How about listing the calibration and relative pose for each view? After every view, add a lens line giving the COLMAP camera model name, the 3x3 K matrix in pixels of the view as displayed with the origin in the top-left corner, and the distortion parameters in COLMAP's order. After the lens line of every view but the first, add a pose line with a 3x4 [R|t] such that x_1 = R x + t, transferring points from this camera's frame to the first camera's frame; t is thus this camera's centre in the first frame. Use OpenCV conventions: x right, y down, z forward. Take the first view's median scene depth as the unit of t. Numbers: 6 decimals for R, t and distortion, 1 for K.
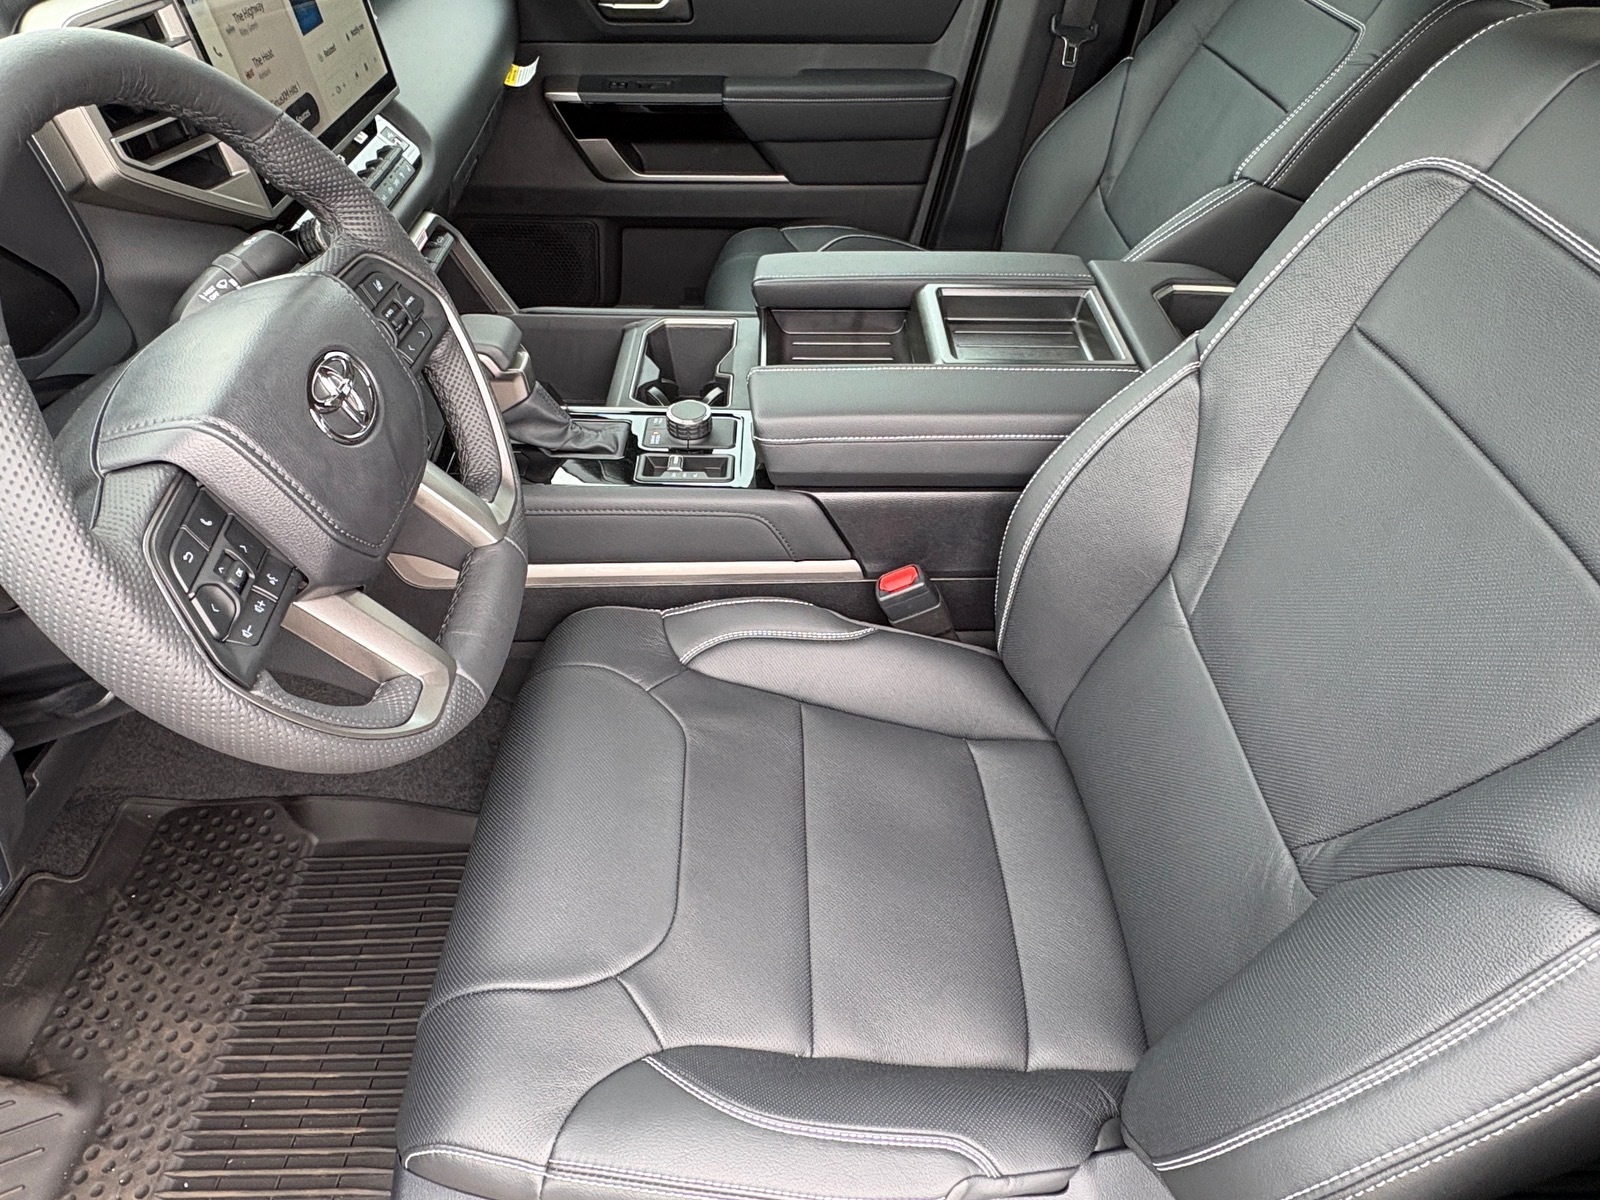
lens RADIAL K [[1028.4, 0, 800.0], [0, 1028.4, 600.0], [0, 0, 1]] dist [-0.021876, 0.015622]
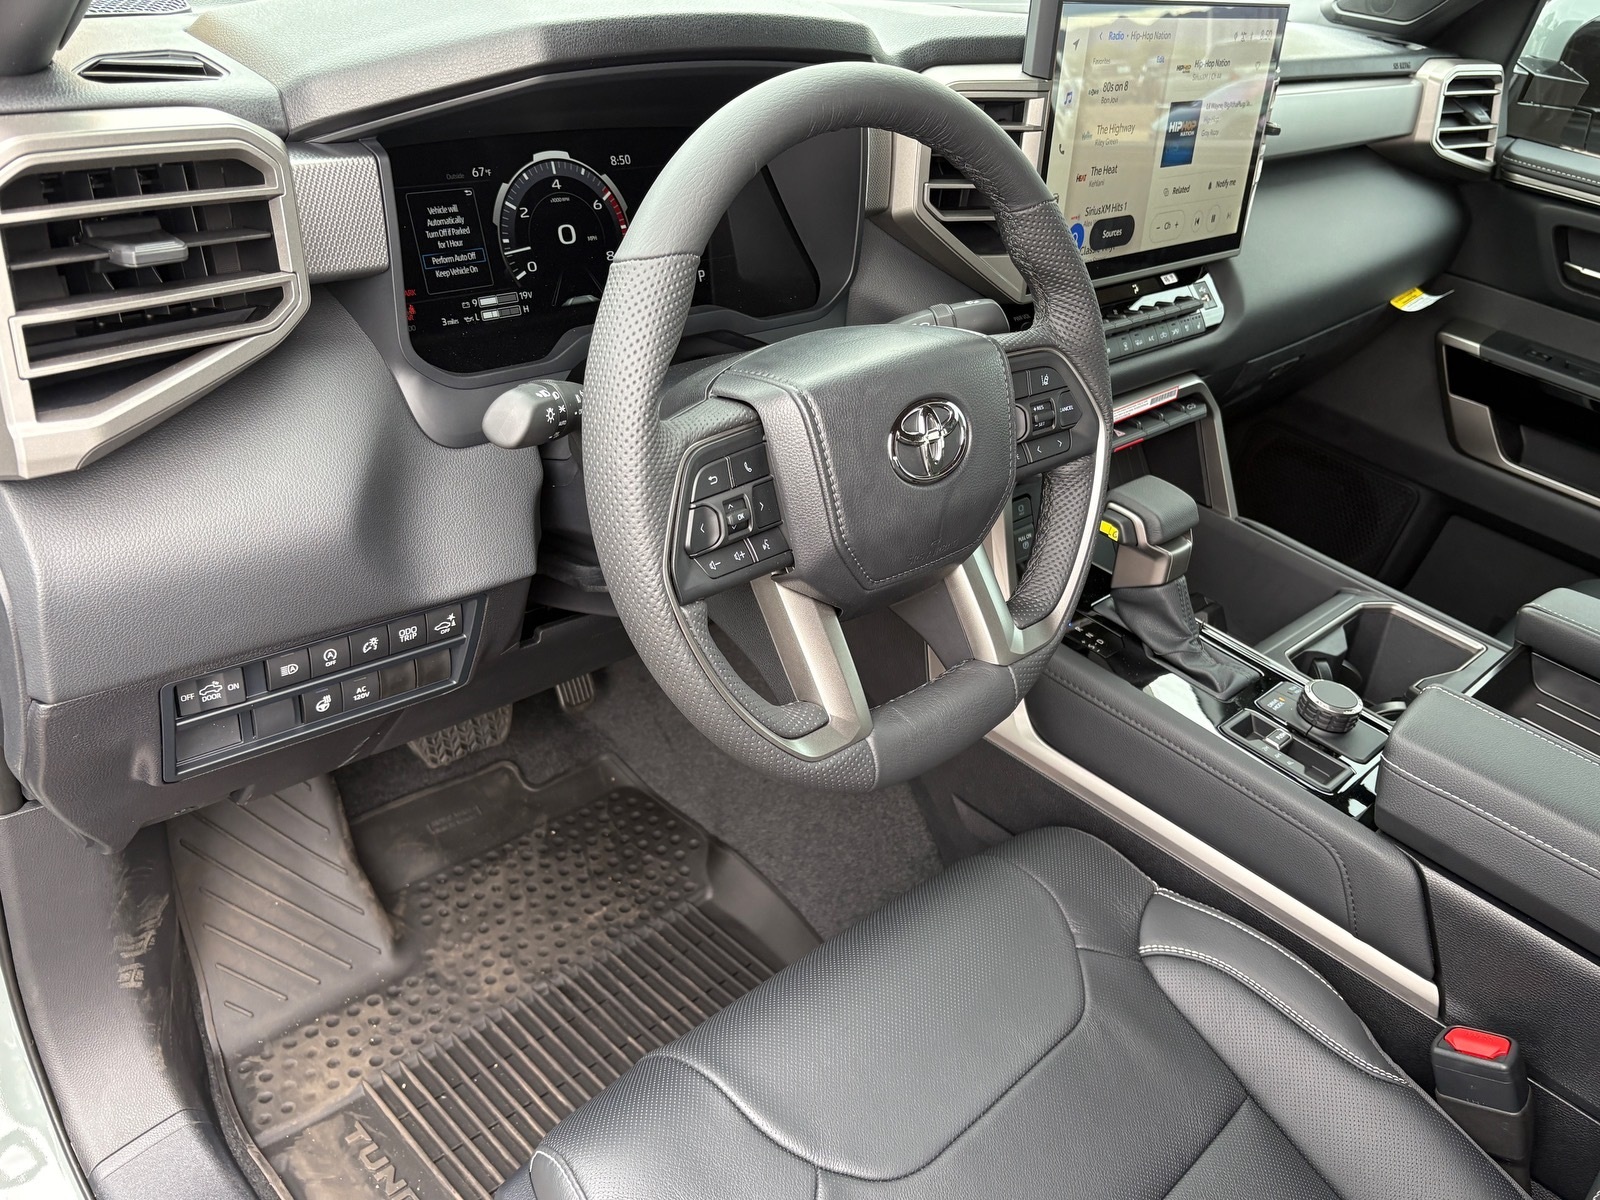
lens RADIAL K [[1348.7, 0, 800.0], [0, 1348.7, 600.0], [0, 0, 1]] dist [-0.002938, -0.009465]
pose [[0.692916, 0.441117, -0.570336, 0.172732], [-0.567001, 0.822004, -0.053098, 0.043074], [0.445396, 0.360174, 0.819693, -0.046835]]
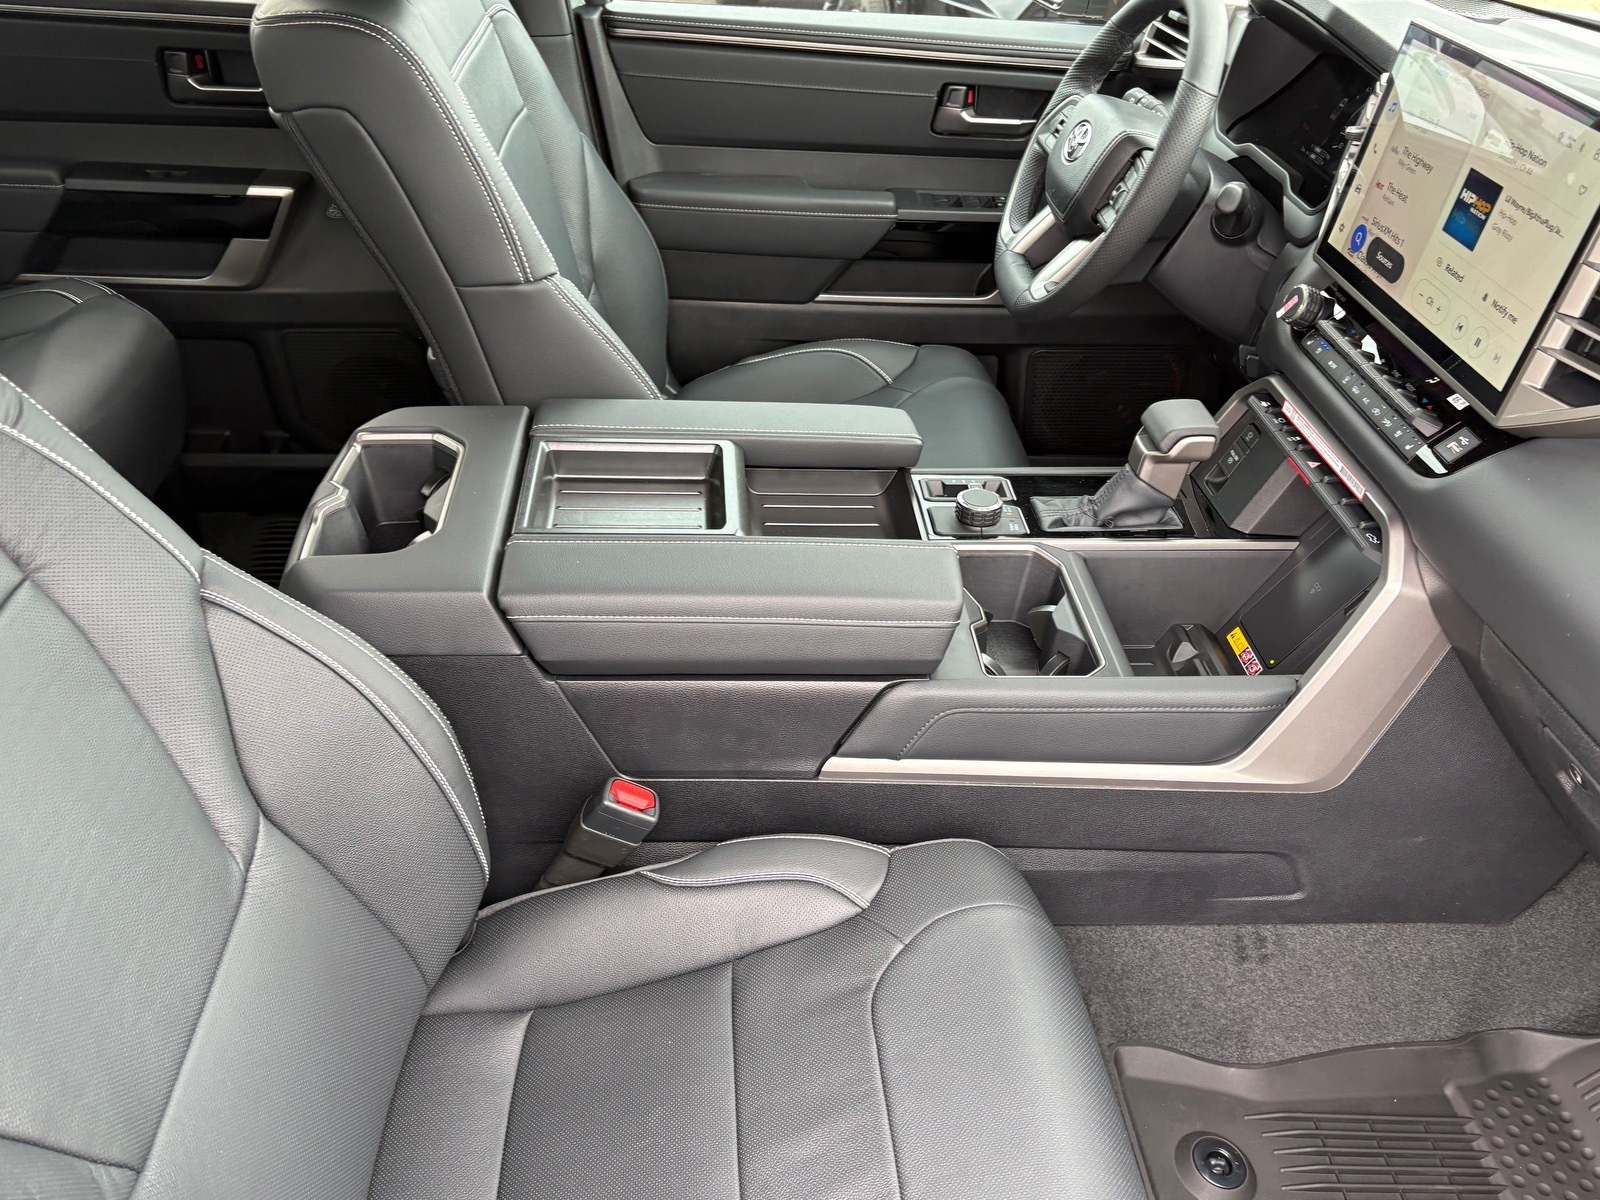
lens RADIAL K [[1311.7, 0, 800.3], [0, 1311.7, 569.4], [0, 0, 1]] dist [0.013011, -0.001125]
pose [[-0.996260, -0.030389, -0.080888, 0.174389], [-0.086019, 0.260094, 0.961744, -1.412662], [-0.008188, 0.965105, -0.261735, 1.448660]]
